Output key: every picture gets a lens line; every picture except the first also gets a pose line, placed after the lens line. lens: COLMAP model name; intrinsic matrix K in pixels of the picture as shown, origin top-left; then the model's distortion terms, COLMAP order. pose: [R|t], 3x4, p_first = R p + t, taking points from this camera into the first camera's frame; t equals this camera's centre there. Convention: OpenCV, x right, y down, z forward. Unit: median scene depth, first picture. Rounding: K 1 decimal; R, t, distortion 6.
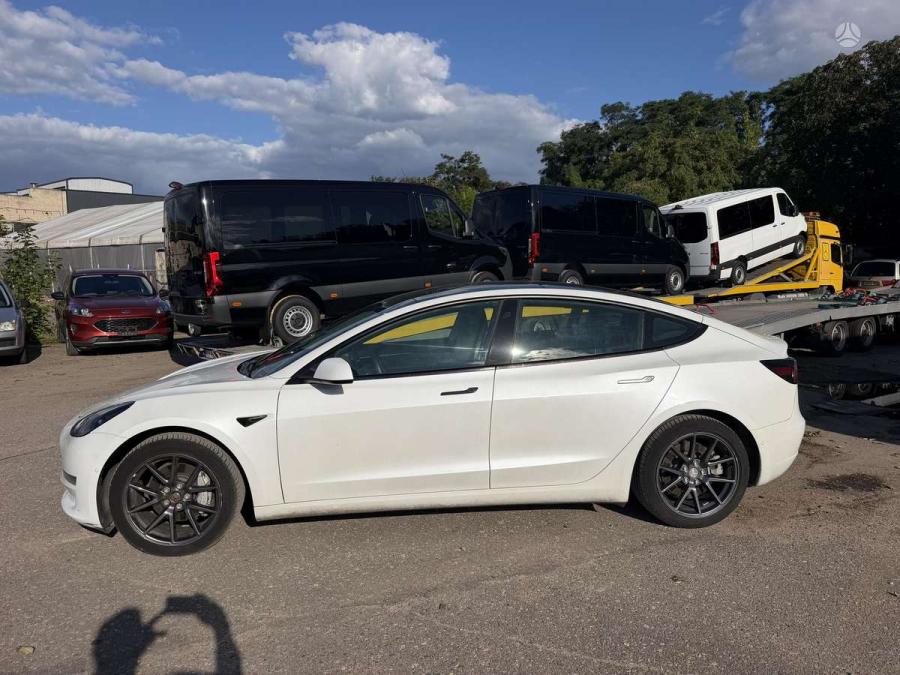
lens RADIAL K [[645.1, 0, 448.9], [0, 645.1, 323.8], [0, 0, 1]] dist [0.052049, -0.070591]
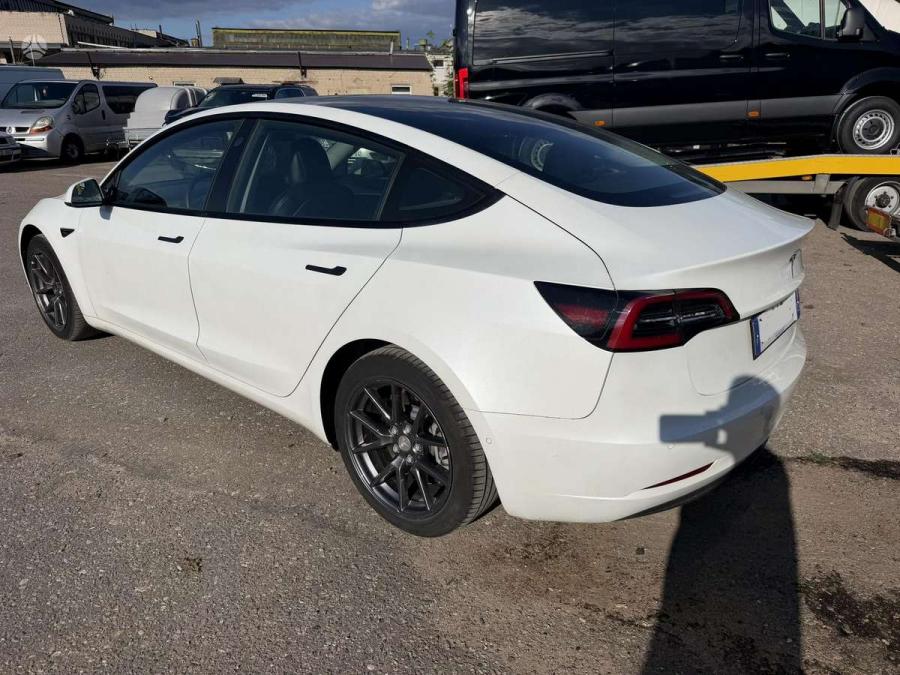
lens RADIAL K [[650.2, 0, 450.0], [0, 650.2, 337.5], [0, 0, 1]] dist [0.009633, -0.019398]
pose [[0.688003, 0.262063, -0.676739, 0.188952], [-0.073381, 0.952864, 0.294389, -0.008829], [0.721989, -0.152881, 0.674803, 0.159707]]
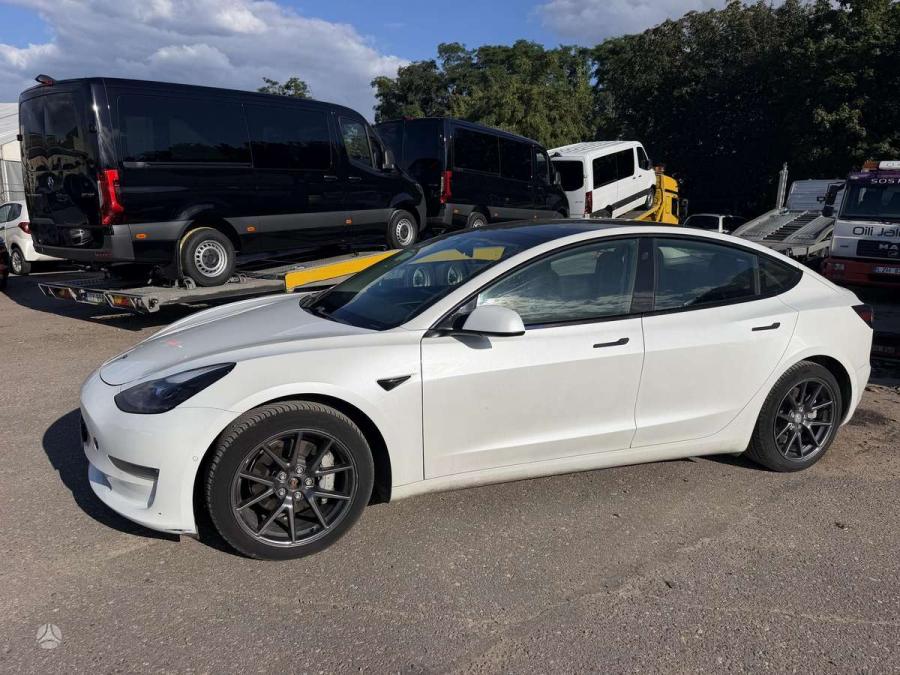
lens RADIAL K [[648.1, 0, 453.1], [0, 648.1, 325.0], [0, 0, 1]] dist [0.053724, -0.067631]
pose [[0.957254, -0.008896, 0.289113, -0.103342], [-0.016967, 0.996079, 0.086828, 0.001691], [-0.288752, -0.088022, 0.953349, 0.049921]]
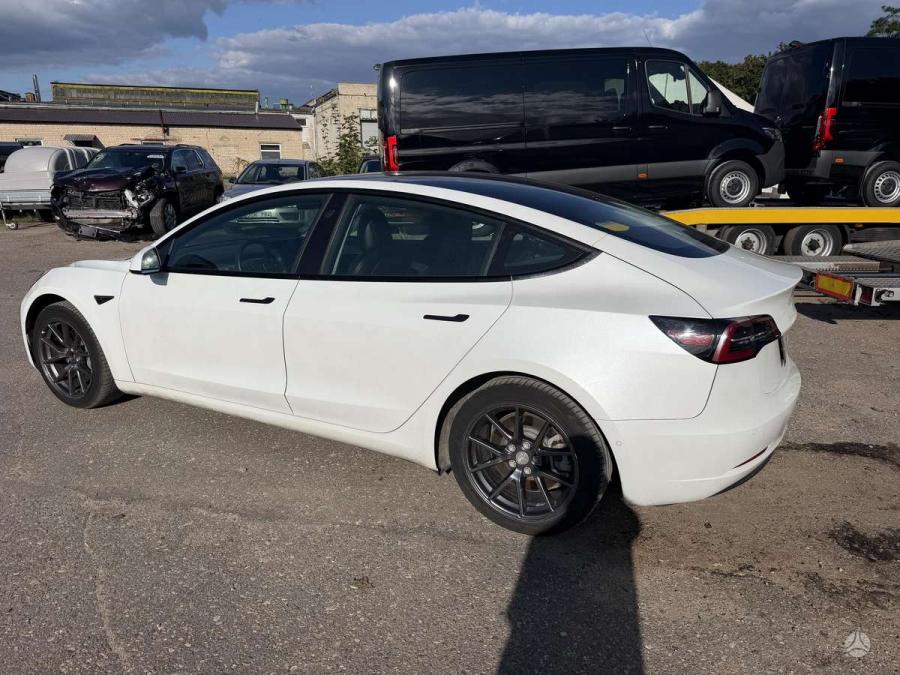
lens RADIAL K [[648.2, 0, 456.9], [0, 648.2, 331.4], [0, 0, 1]] dist [0.015378, -0.021482]
pose [[0.832005, 0.158901, -0.531524, 0.162778], [-0.061630, 0.978645, 0.196099, -0.009111], [0.551334, -0.130398, 0.824031, 0.099014]]
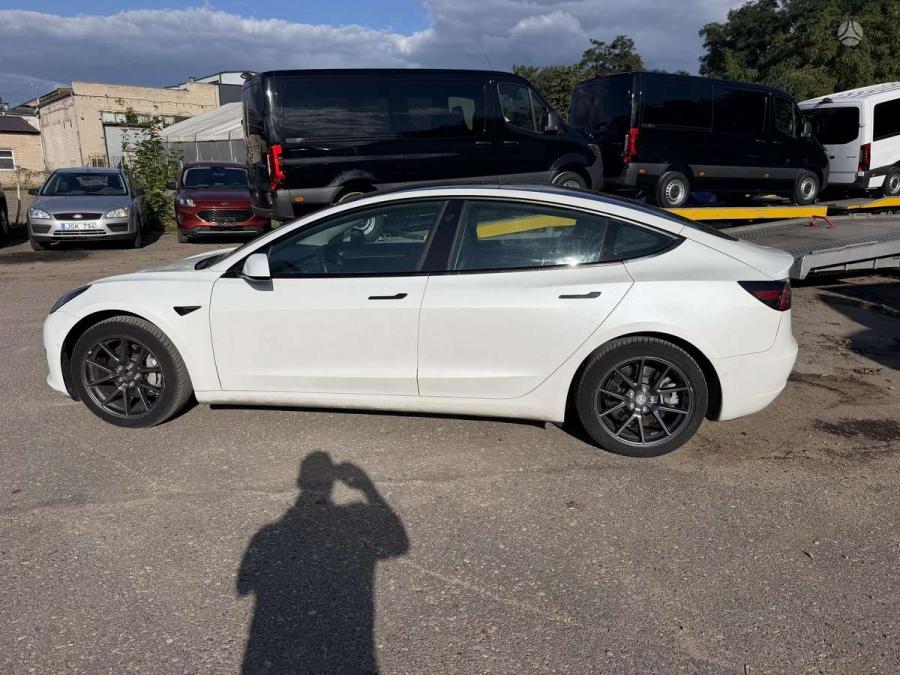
lens RADIAL K [[650.2, 0, 450.0], [0, 650.2, 337.5], [0, 0, 1]] dist [0.009633, -0.019398]
pose [[0.975086, 0.076142, -0.208349, 0.072894], [-0.039817, 0.984066, 0.173286, -0.001256], [0.218223, -0.160673, 0.962581, 0.017982]]
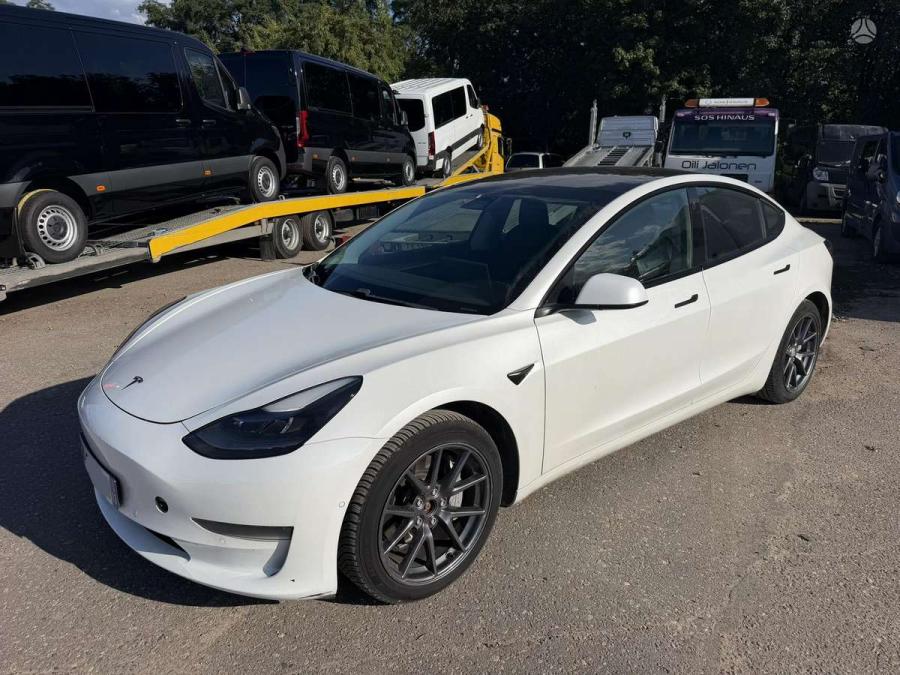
lens RADIAL K [[643.0, 0, 450.0], [0, 643.0, 337.5], [0, 0, 1]] dist [0.080286, -0.132786]
pose [[0.827361, -0.138763, 0.544259, -0.163153], [0.036379, 0.980206, 0.194610, -0.005486], [-0.560491, -0.141213, 0.816032, 0.109437]]
